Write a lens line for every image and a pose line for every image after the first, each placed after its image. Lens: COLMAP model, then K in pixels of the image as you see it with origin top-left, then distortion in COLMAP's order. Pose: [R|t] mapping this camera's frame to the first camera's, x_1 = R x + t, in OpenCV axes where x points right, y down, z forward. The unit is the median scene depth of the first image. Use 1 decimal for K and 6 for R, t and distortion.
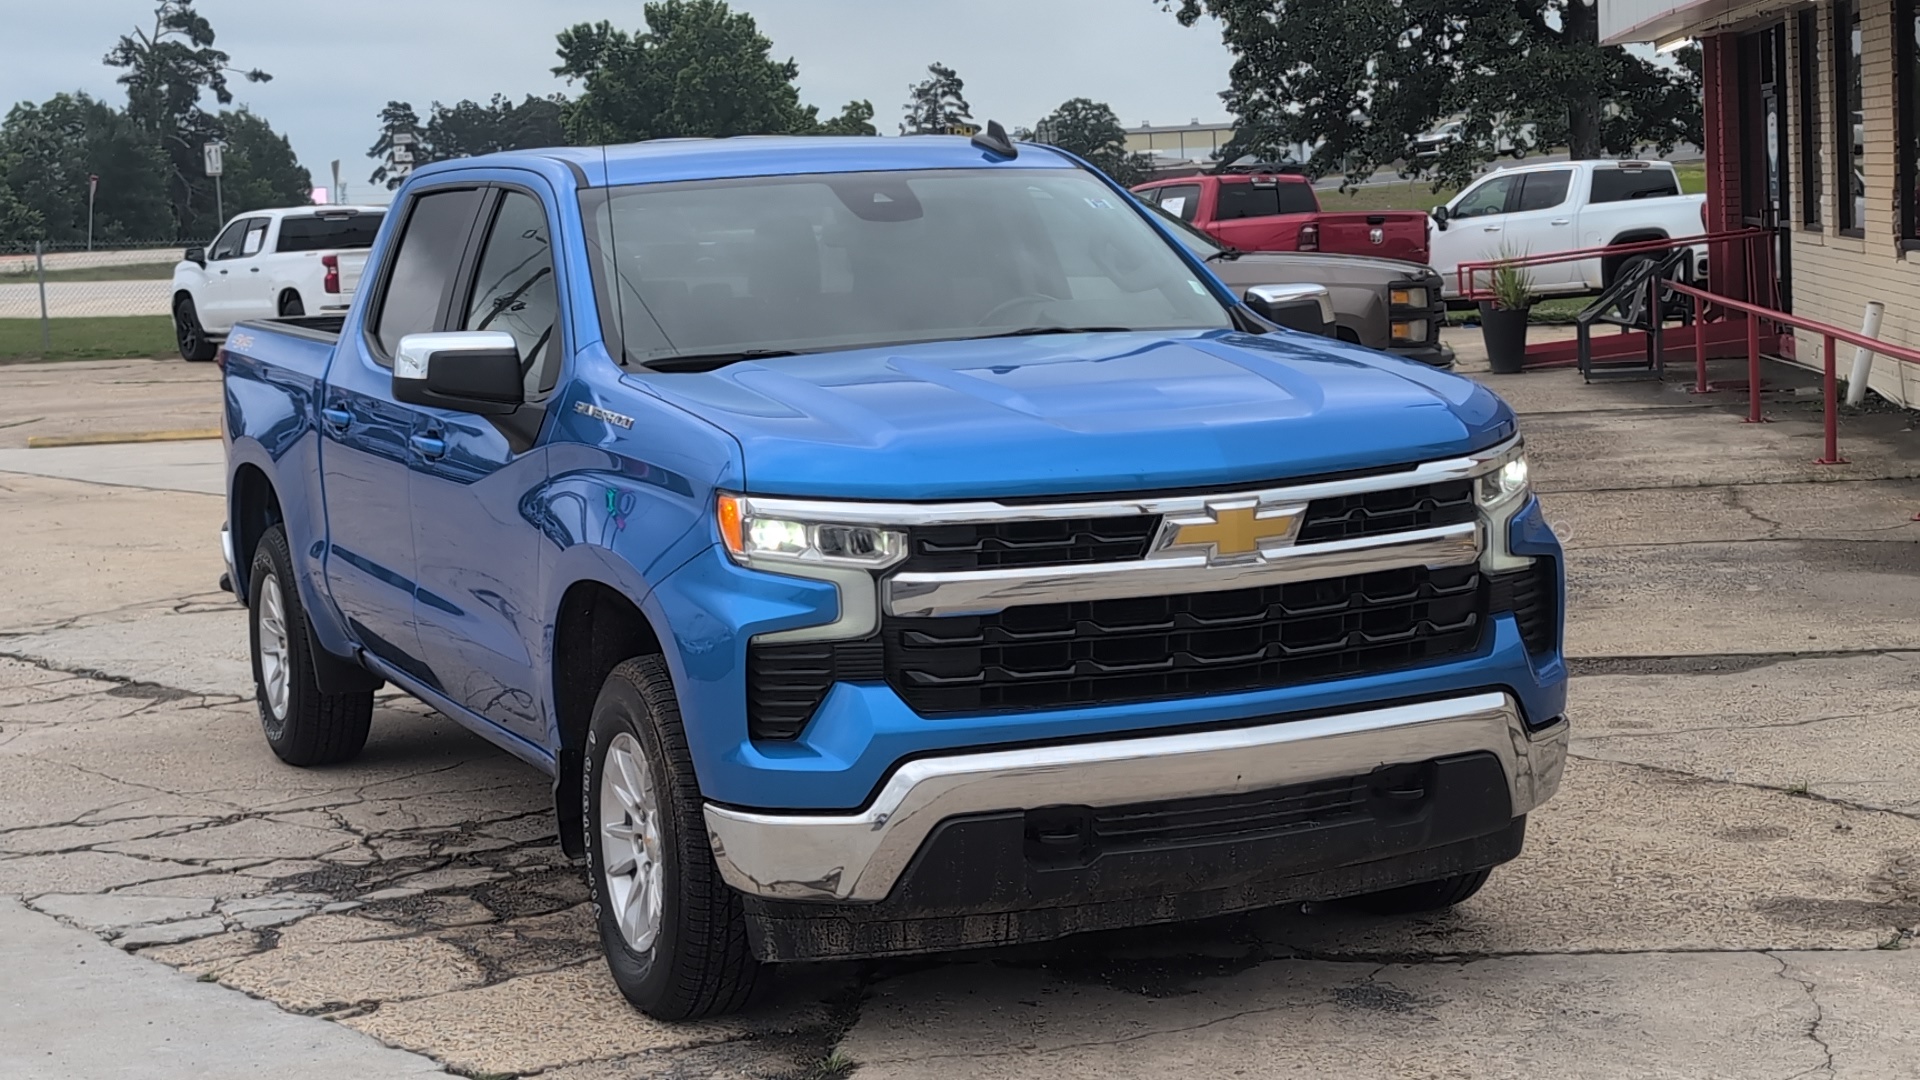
lens RADIAL K [[1604.5, 0, 952.5], [0, 1604.5, 583.7], [0, 0, 1]] dist [0.046607, -0.115182]
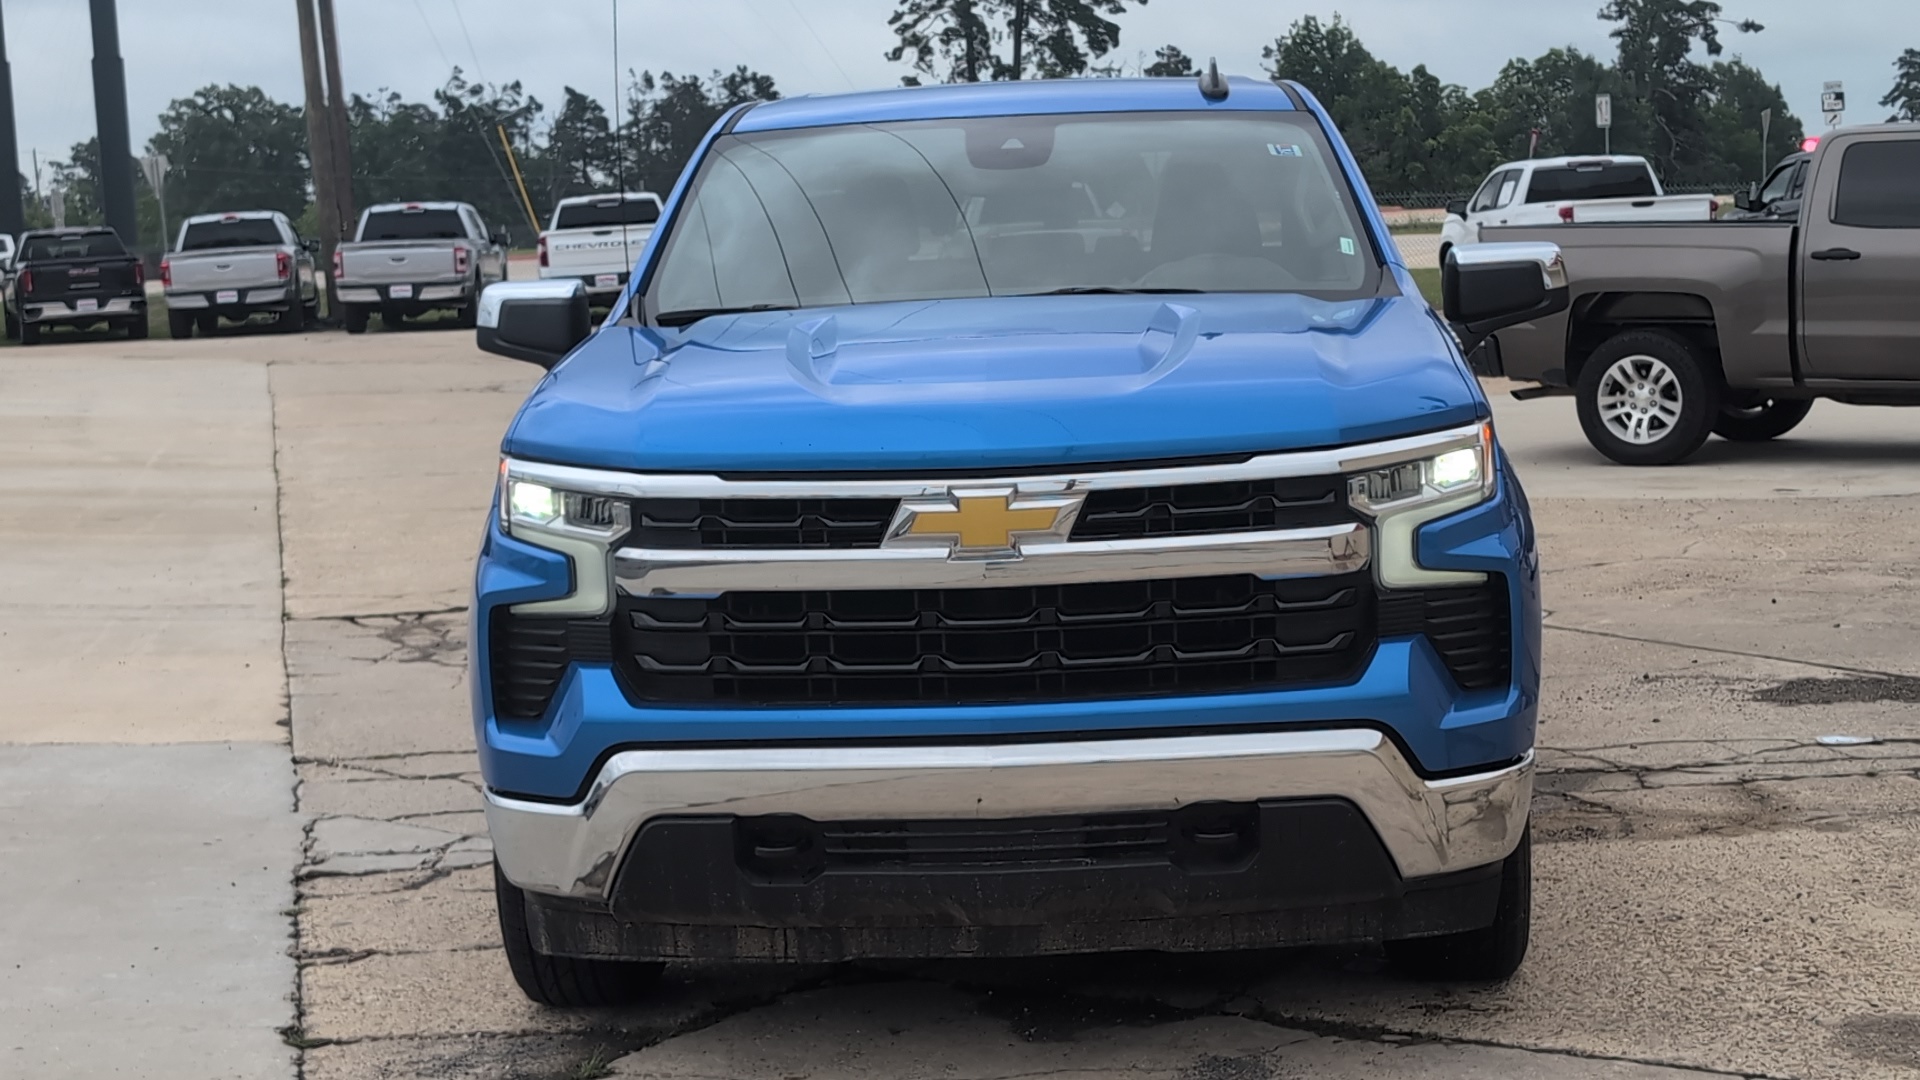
lens RADIAL K [[1737.9, 0, 958.8], [0, 1737.9, 540.7], [0, 0, 1]] dist [0.030369, 0.000000]
pose [[0.972643, 0.055122, -0.225672, 0.370897], [-0.056664, 0.998393, -0.000355, -0.020877], [0.225290, 0.013132, 0.974203, 0.065624]]
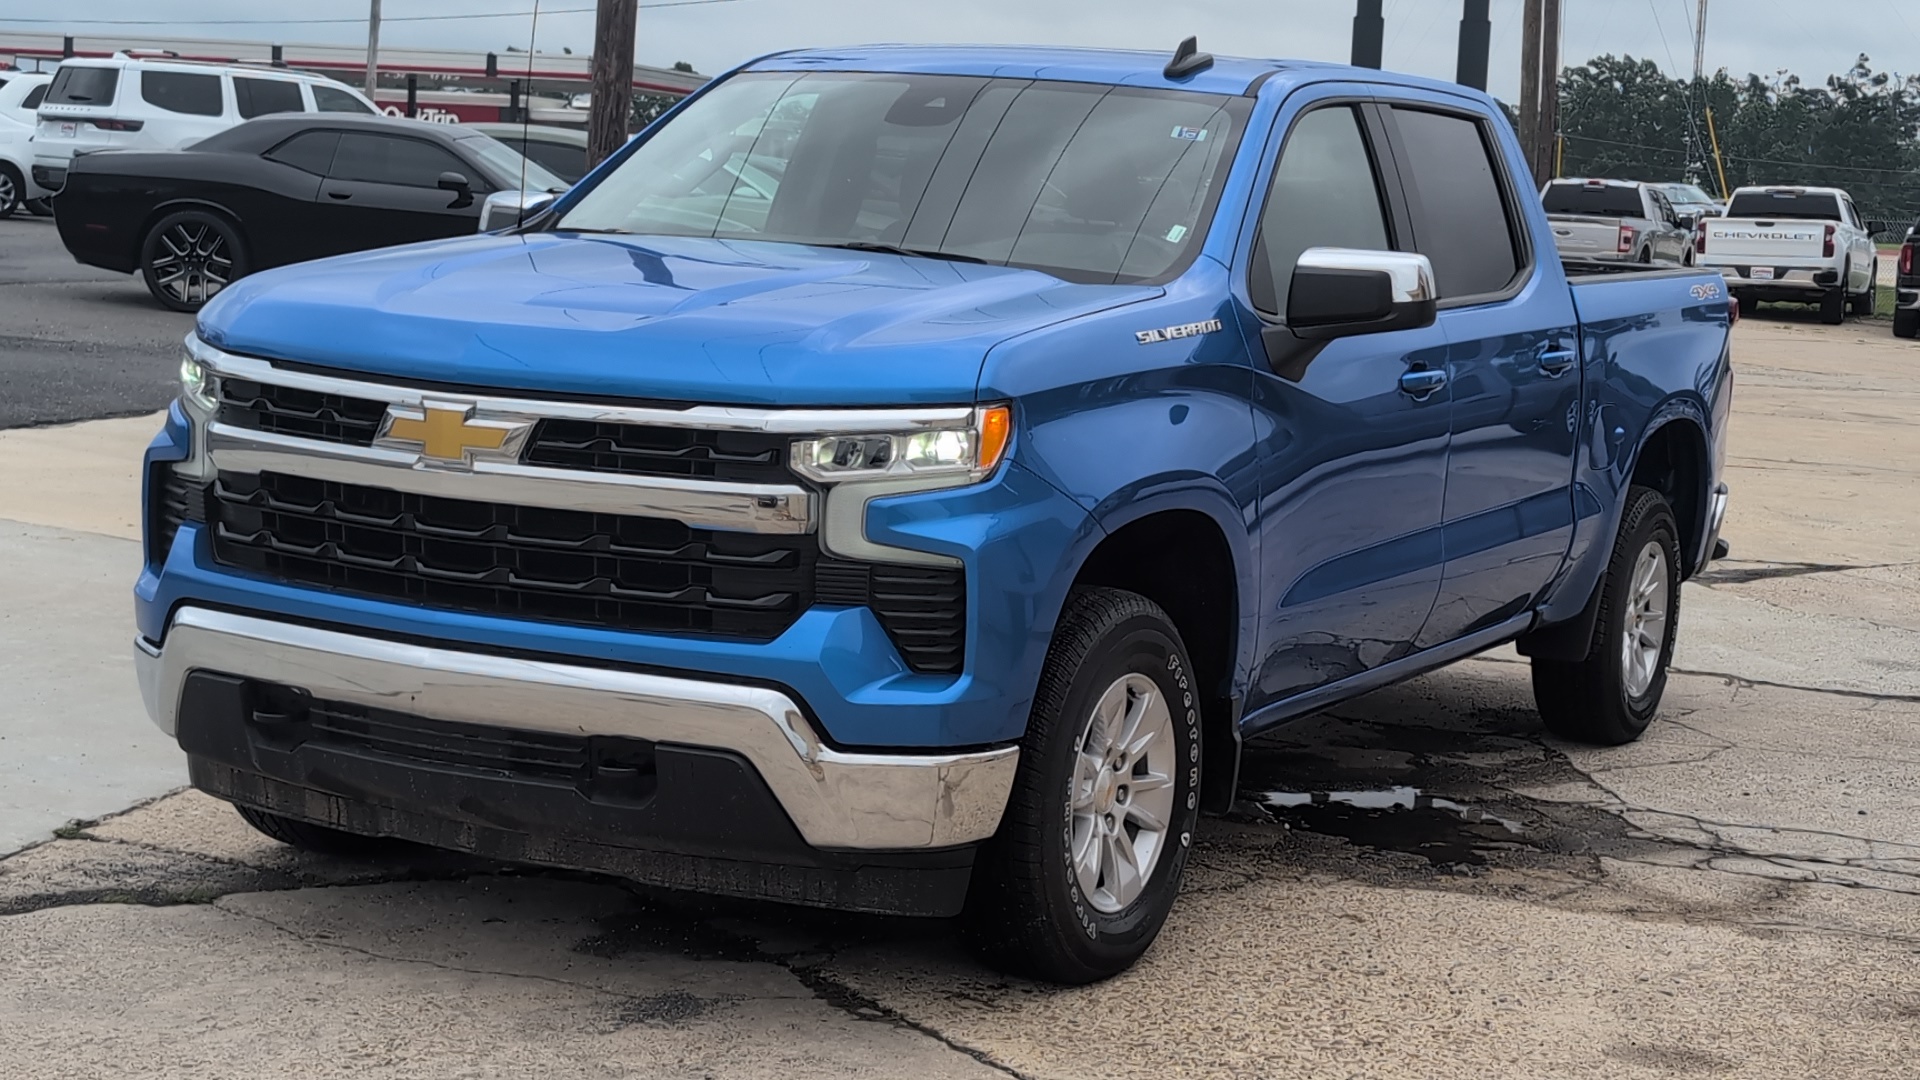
lens RADIAL K [[1762.1, 0, 962.2], [0, 1762.1, 542.5], [0, 0, 1]] dist [0.019992, 0.000000]
pose [[0.878266, 0.196735, -0.435827, 0.871495], [-0.192688, 0.979774, 0.053976, -0.082030], [0.437631, 0.036573, 0.898411, 0.221369]]
